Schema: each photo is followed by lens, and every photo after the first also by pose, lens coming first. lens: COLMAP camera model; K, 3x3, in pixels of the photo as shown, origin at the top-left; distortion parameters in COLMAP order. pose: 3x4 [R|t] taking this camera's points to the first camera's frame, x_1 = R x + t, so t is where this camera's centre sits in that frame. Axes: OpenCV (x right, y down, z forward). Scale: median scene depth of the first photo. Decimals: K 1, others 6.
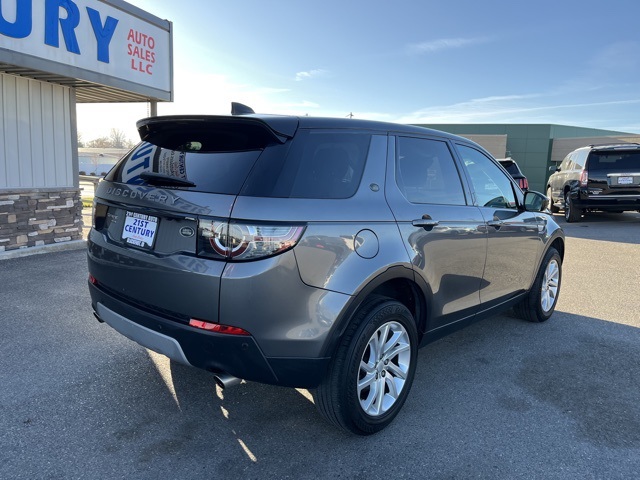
lens RADIAL K [[481.4, 0, 317.5], [0, 481.4, 235.3], [0, 0, 1]] dist [0.082984, -0.110914]
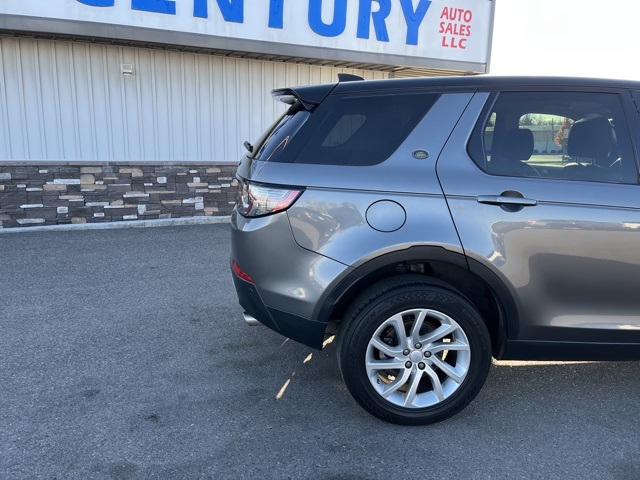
lens RADIAL K [[481.4, 0, 317.5], [0, 481.4, 235.3], [0, 0, 1]] dist [0.082984, -0.110914]
pose [[0.708151, 0.116598, -0.696367, 0.240951], [-0.085360, 0.993174, 0.079491, -0.002829], [0.700883, 0.003150, 0.713270, 0.093589]]
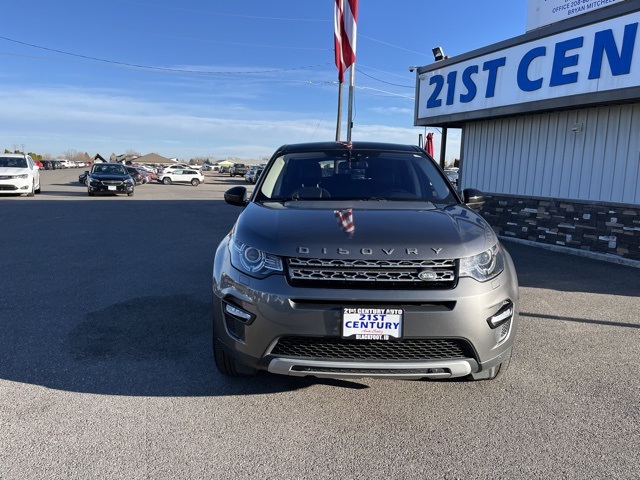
lens RADIAL K [[481.4, 0, 317.5], [0, 481.4, 235.3], [0, 0, 1]] dist [0.082984, -0.110914]
pose [[-0.747336, 0.032196, -0.663666, 0.598958], [-0.142273, 0.967905, 0.207165, -0.129319], [0.649036, 0.249244, -0.718770, 1.122648]]
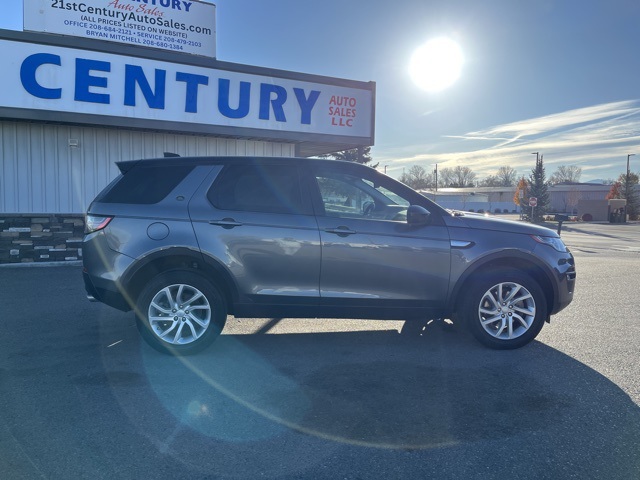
lens RADIAL K [[481.4, 0, 317.5], [0, 481.4, 235.3], [0, 0, 1]] dist [0.082984, -0.110914]
pose [[0.722845, 0.026206, -0.690513, 0.607689], [-0.079397, 0.995812, -0.045323, 0.023100], [0.686434, 0.087586, 0.721898, 0.064259]]
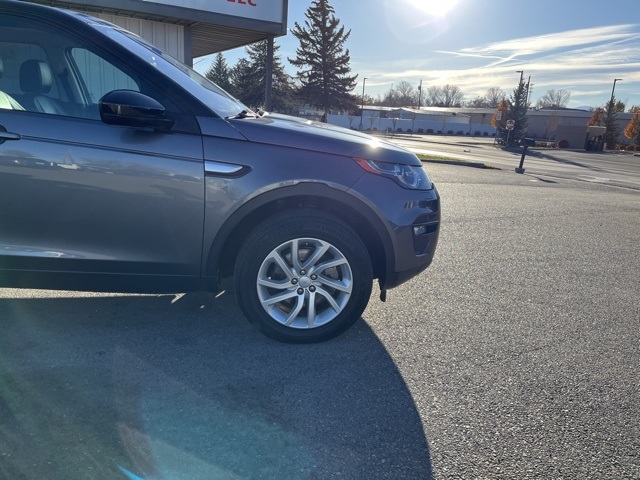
lens RADIAL K [[478.5, 0, 312.8], [0, 478.5, 238.7], [0, 0, 1]] dist [0.074517, -0.096724]
pose [[0.737931, 0.181176, -0.650103, 0.593595], [-0.126085, 0.983342, 0.130928, -0.013634], [0.662994, -0.014647, 0.748481, 0.433837]]
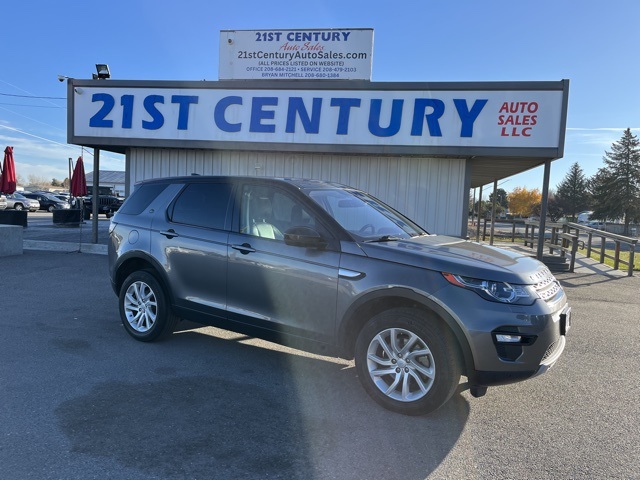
lens RADIAL K [[485.7, 0, 320.0], [0, 485.7, 240.0], [0, 0, 1]] dist [0.032632, -0.002973]
pose [[0.157959, 0.039537, -0.986654, 0.840359], [-0.171675, 0.985081, 0.011990, -0.048908], [0.972408, 0.167490, 0.162390, 0.530080]]
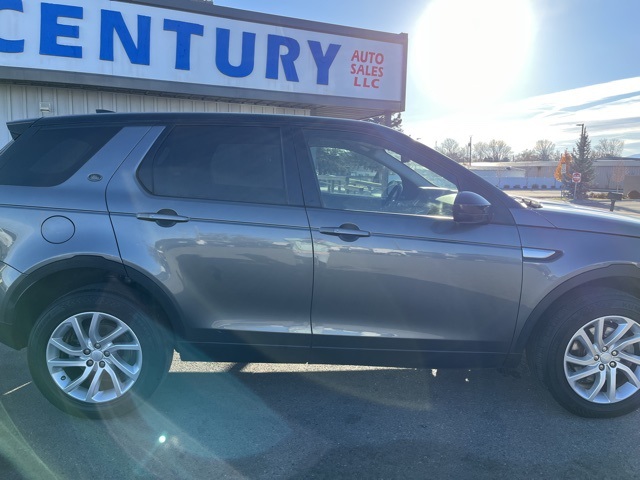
lens RADIAL K [[481.4, 0, 317.5], [0, 481.4, 235.3], [0, 0, 1]] dist [0.082984, -0.110914]
pose [[0.680308, 0.072514, -0.729330, 0.468734], [-0.092332, 0.995645, 0.012867, -0.013502], [0.727087, 0.058587, 0.684041, 0.251326]]
